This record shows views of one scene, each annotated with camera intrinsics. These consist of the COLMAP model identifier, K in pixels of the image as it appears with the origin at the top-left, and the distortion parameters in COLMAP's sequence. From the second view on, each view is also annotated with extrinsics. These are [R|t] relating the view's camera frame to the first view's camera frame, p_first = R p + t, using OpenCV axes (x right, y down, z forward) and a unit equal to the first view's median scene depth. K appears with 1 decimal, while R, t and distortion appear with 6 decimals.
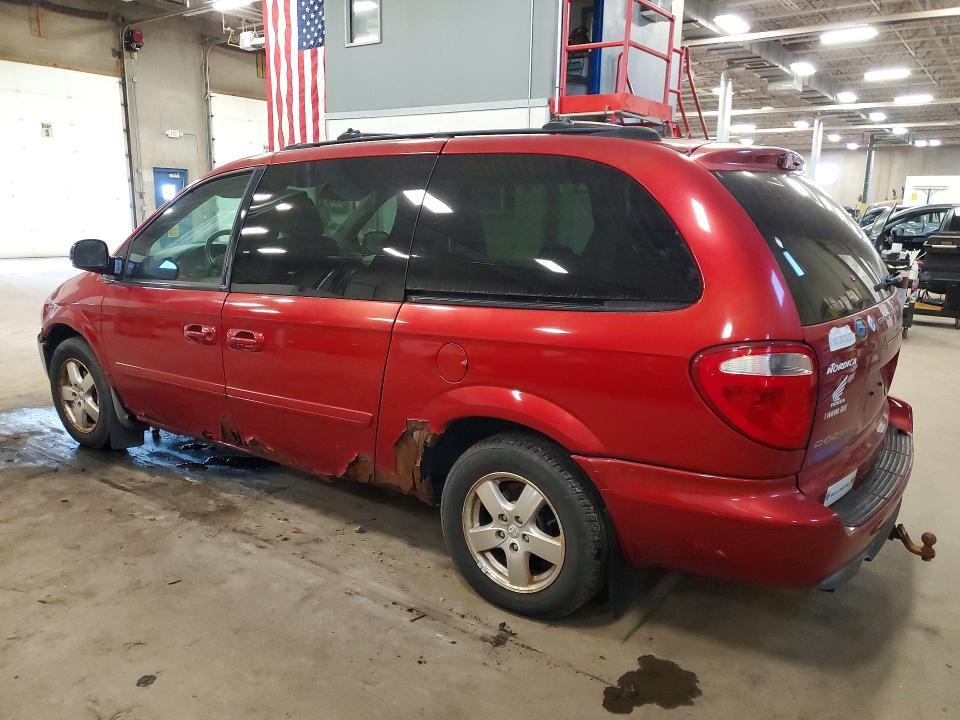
lens RADIAL K [[717.0, 0, 480.0], [0, 717.0, 360.0], [0, 0, 1]] dist [0.002090, 0.001452]
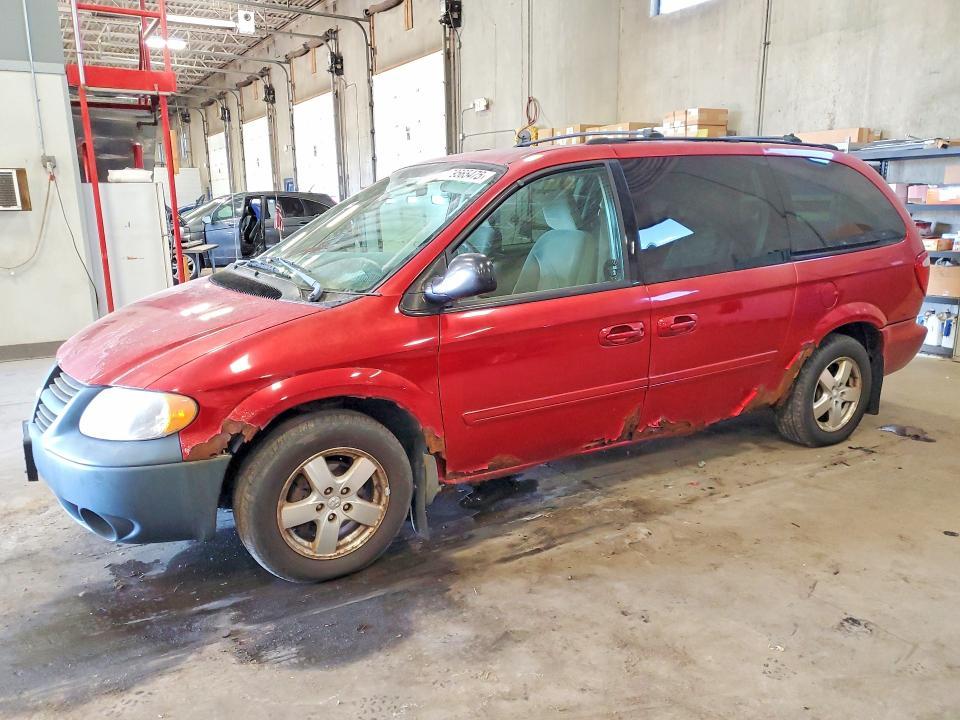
lens RADIAL K [[721.4, 0, 480.0], [0, 721.4, 360.0], [0, 0, 1]] dist [0.004169, -0.003270]
pose [[0.443713, -0.221791, 0.868290, -1.340910], [0.207838, 0.967942, 0.141036, -0.181413], [-0.871735, 0.117884, 0.475585, 0.719166]]
